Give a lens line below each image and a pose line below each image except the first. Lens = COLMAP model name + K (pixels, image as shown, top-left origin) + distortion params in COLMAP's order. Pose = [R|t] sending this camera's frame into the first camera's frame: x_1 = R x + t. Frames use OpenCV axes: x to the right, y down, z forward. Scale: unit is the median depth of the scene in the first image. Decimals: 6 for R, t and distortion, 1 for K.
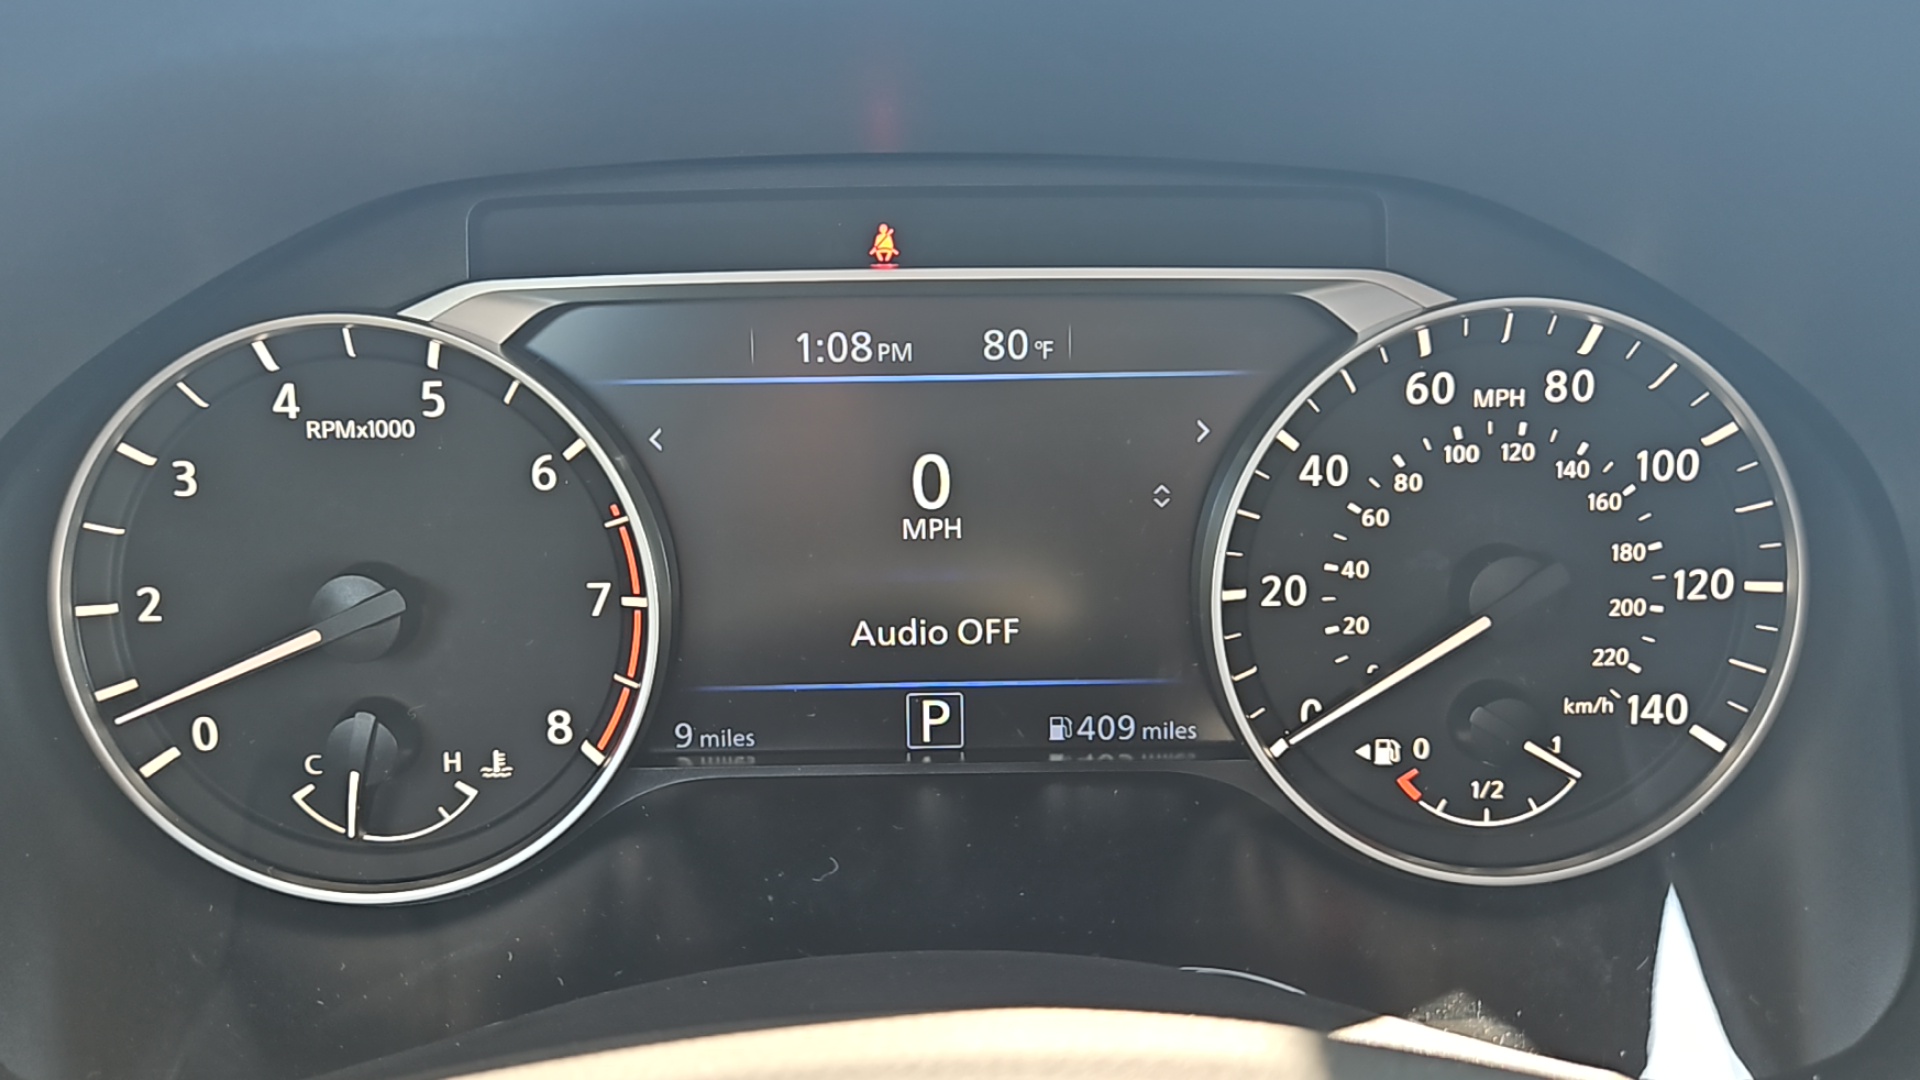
lens RADIAL K [[1447.3, 0, 960.0], [0, 1447.3, 540.0], [0, 0, 1]] dist [0.006888, 0.001770]
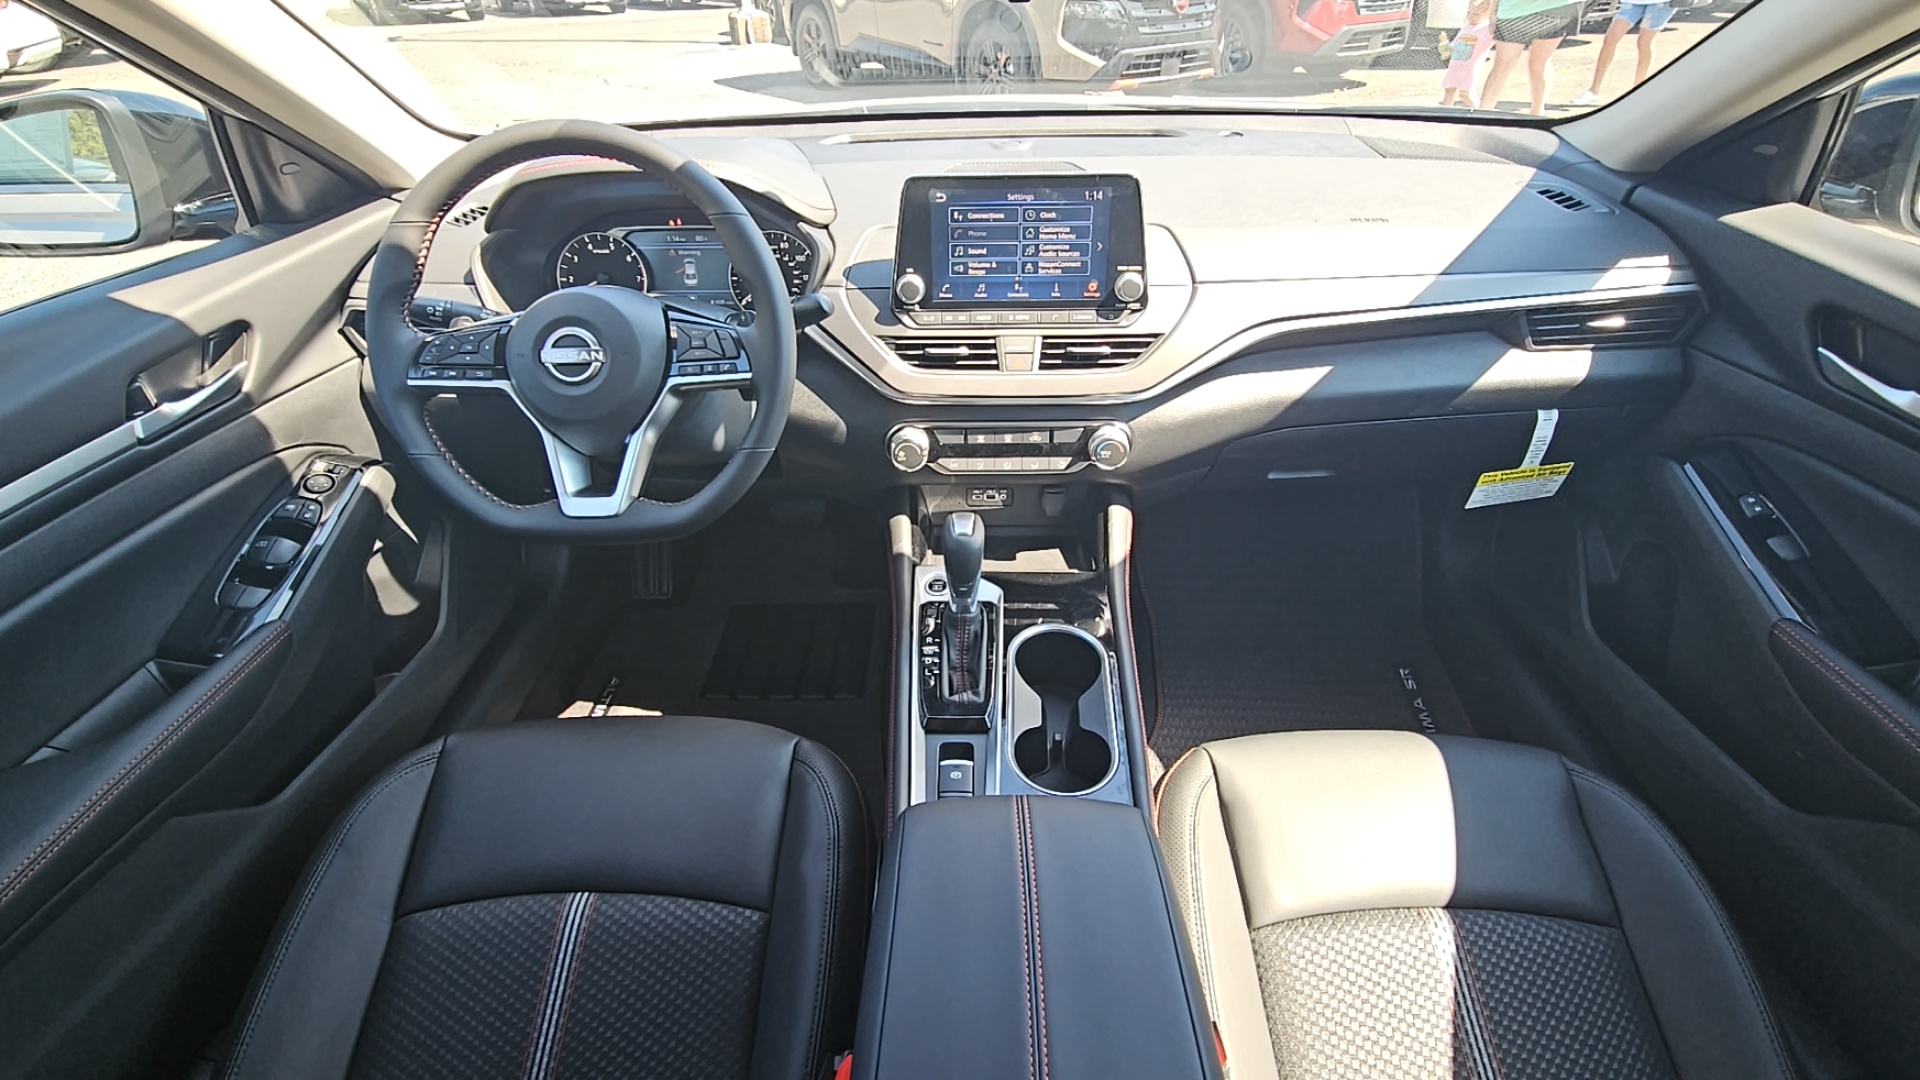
lens RADIAL K [[852.4, 0, 955.3], [0, 852.4, 536.2], [0, 0, 1]] dist [0.009837, -0.007899]
pose [[0.999323, 0.014626, -0.033757, 1.329908], [-0.010388, 0.992420, 0.122451, 0.709232], [0.035292, -0.122018, 0.991900, -2.920916]]
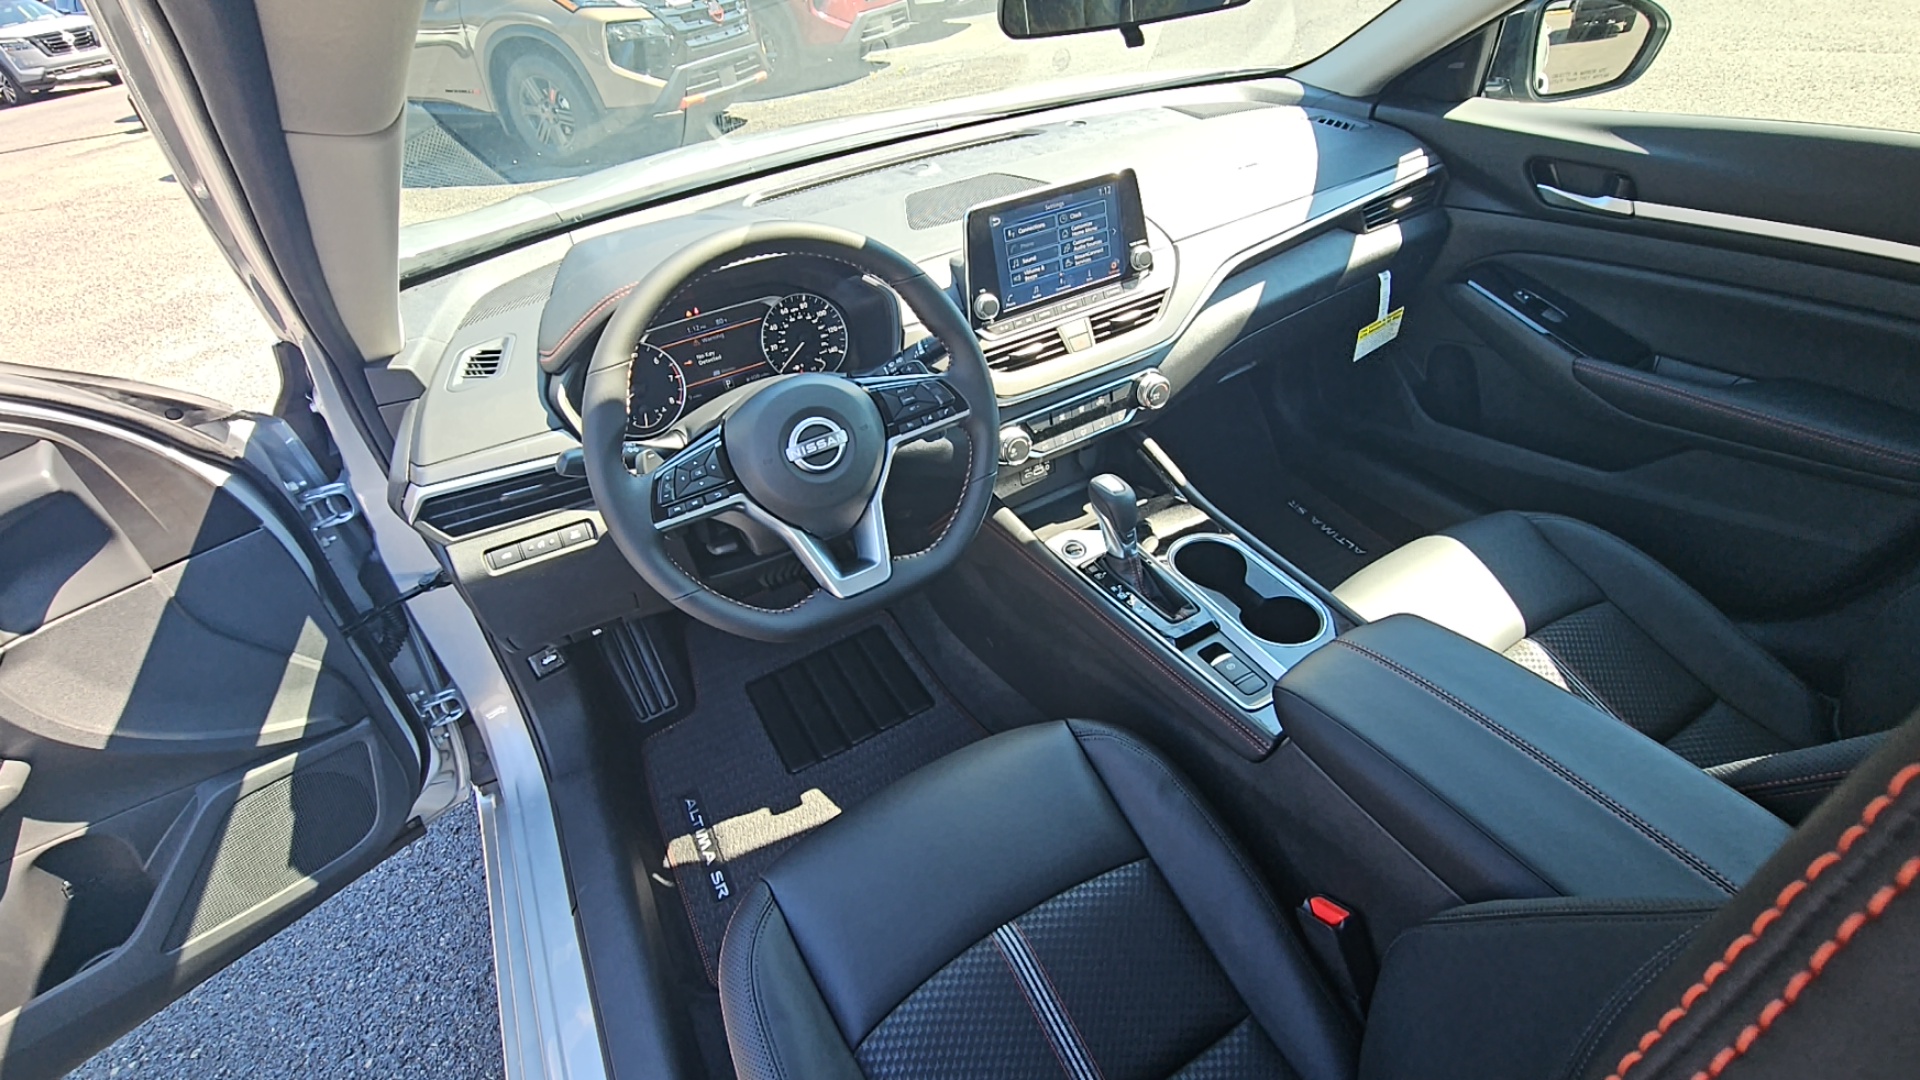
lens RADIAL K [[852.4, 0, 955.3], [0, 852.4, 536.2], [0, 0, 1]] dist [0.009837, -0.007899]
pose [[0.874292, -0.348010, 0.338382, -0.669402], [0.302685, 0.935857, 0.180426, 0.390728], [-0.379467, -0.055322, 0.923550, -2.953572]]
